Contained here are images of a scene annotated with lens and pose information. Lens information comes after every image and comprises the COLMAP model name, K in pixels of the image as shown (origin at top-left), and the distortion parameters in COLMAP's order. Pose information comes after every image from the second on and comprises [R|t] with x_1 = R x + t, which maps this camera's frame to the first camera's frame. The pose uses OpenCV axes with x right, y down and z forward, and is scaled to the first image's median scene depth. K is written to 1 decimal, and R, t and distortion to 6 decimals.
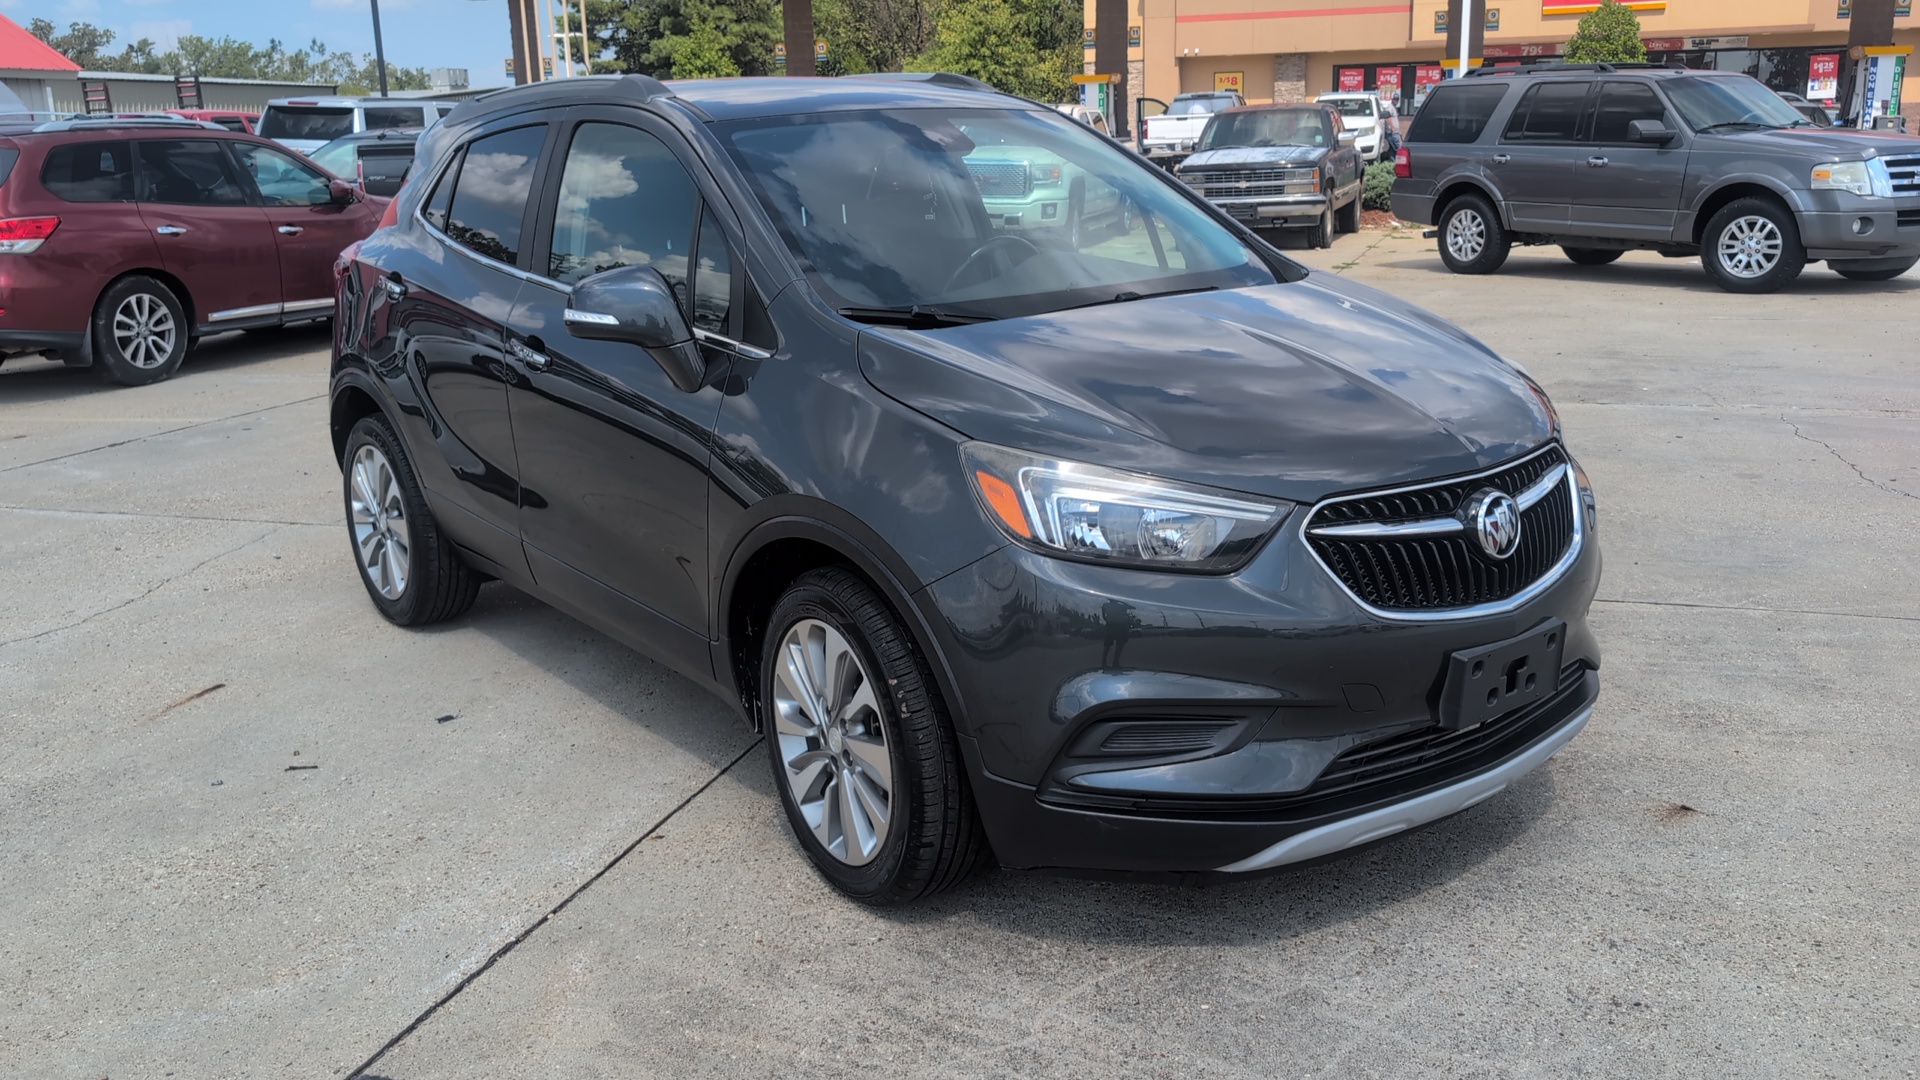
lens RADIAL K [[1604.6, 0, 943.8], [0, 1604.6, 556.2], [0, 0, 1]] dist [0.024777, -0.047480]
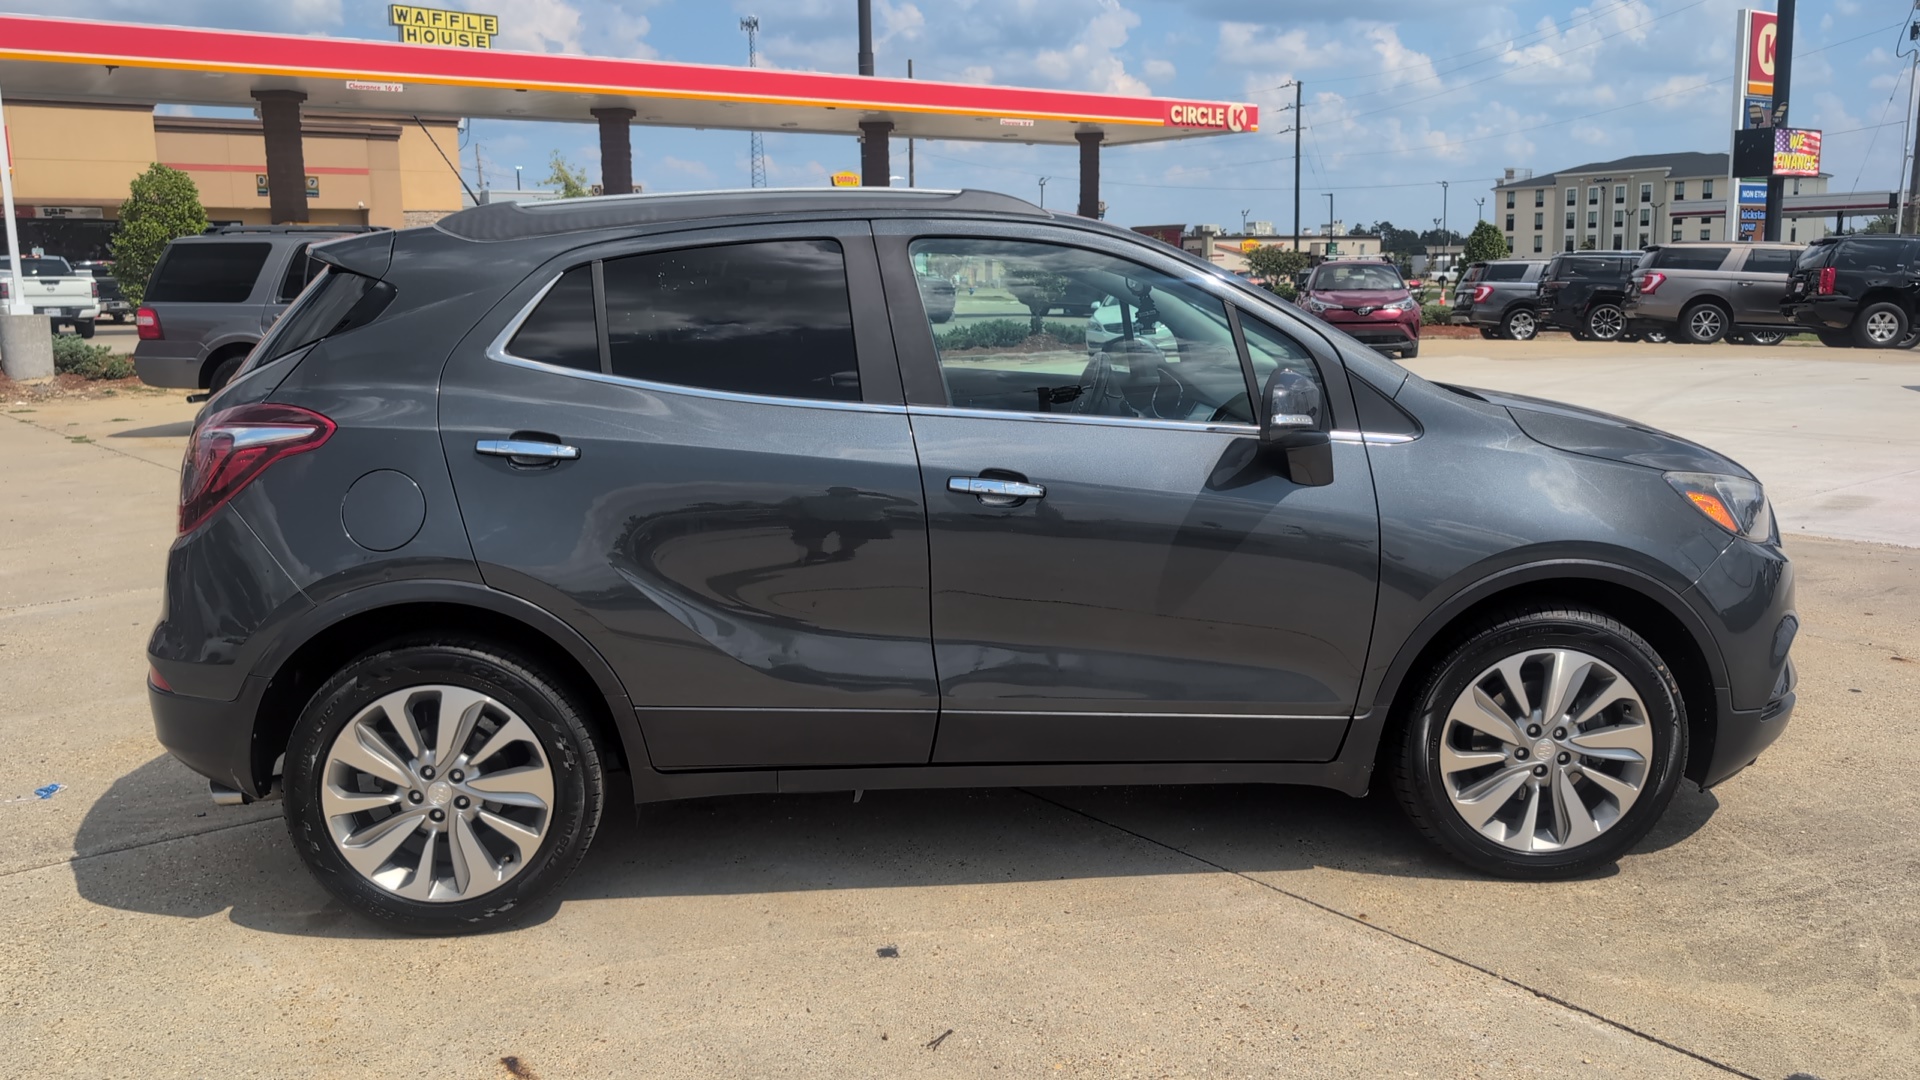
lens RADIAL K [[1604.6, 0, 976.0], [0, 1604.6, 542.1], [0, 0, 1]] dist [0.024777, -0.047480]
pose [[0.539913, -0.119348, 0.833217, -1.321134], [0.210831, 0.977517, 0.003401, -0.136066], [-0.814889, 0.173832, 0.552936, 0.672514]]
